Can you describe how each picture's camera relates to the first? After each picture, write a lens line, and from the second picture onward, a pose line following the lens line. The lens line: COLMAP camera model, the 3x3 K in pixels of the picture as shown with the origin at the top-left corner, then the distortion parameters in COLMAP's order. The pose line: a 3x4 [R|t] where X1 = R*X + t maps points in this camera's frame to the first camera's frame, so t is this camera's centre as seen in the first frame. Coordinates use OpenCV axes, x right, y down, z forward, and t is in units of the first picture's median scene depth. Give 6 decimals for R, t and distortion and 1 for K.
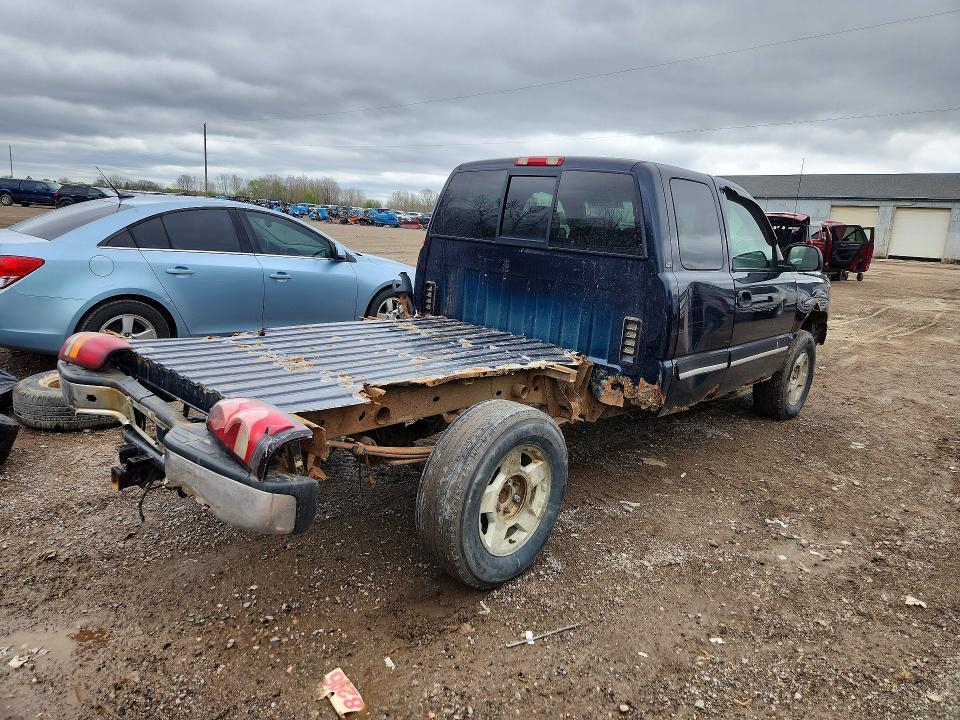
lens RADIAL K [[627.1, 0, 477.3], [0, 627.1, 355.9], [0, 0, 1]] dist [0.019673, 0.002185]
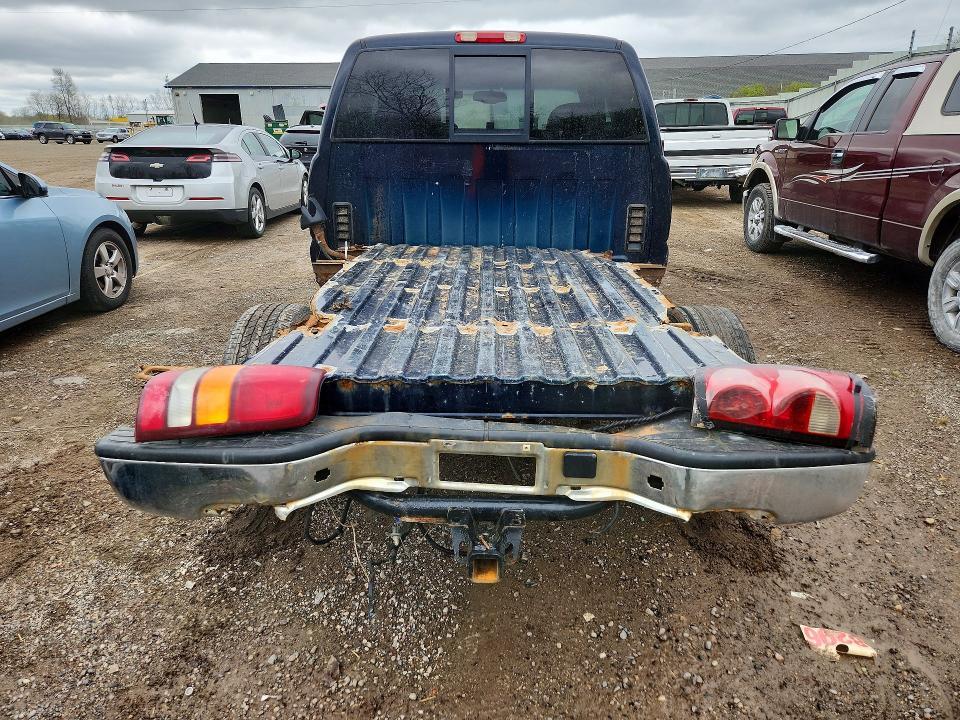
lens RADIAL K [[627.1, 0, 477.3], [0, 627.1, 355.9], [0, 0, 1]] dist [0.019673, 0.002185]
pose [[0.741514, -0.287034, 0.606439, -0.552531], [0.190808, 0.956763, 0.219539, -0.087547], [-0.643233, -0.047078, 0.764222, 0.338160]]
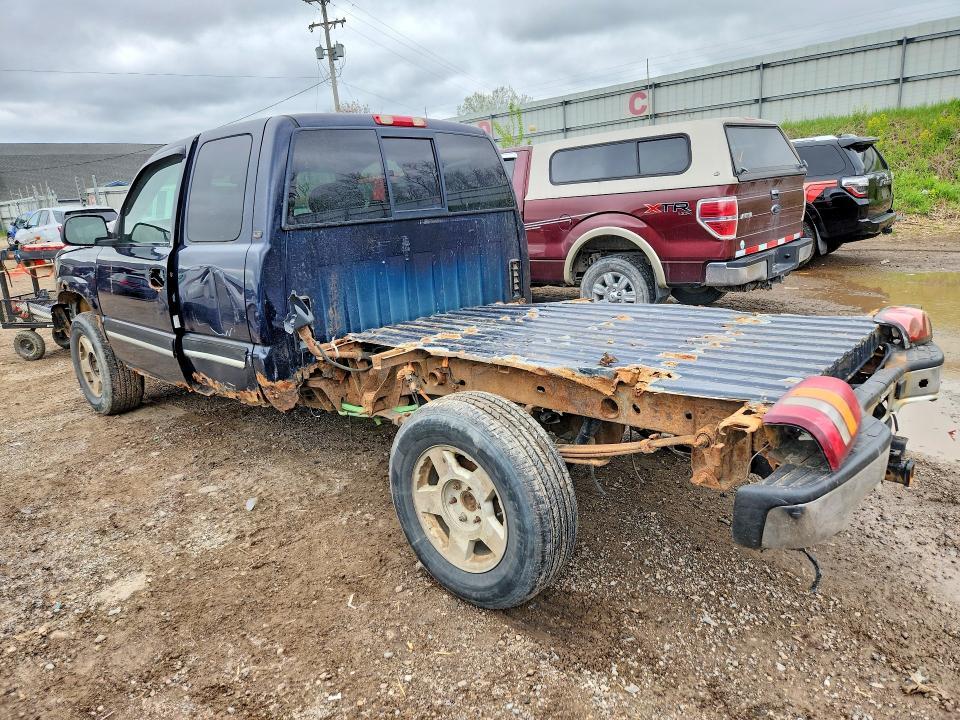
lens RADIAL K [[627.1, 0, 477.3], [0, 627.1, 355.9], [0, 0, 1]] dist [0.019673, 0.002185]
pose [[-0.026285, -0.310406, 0.950241, -0.846822], [0.273742, 0.912000, 0.305486, -0.247261], [-0.961444, 0.268150, 0.060999, 0.923900]]
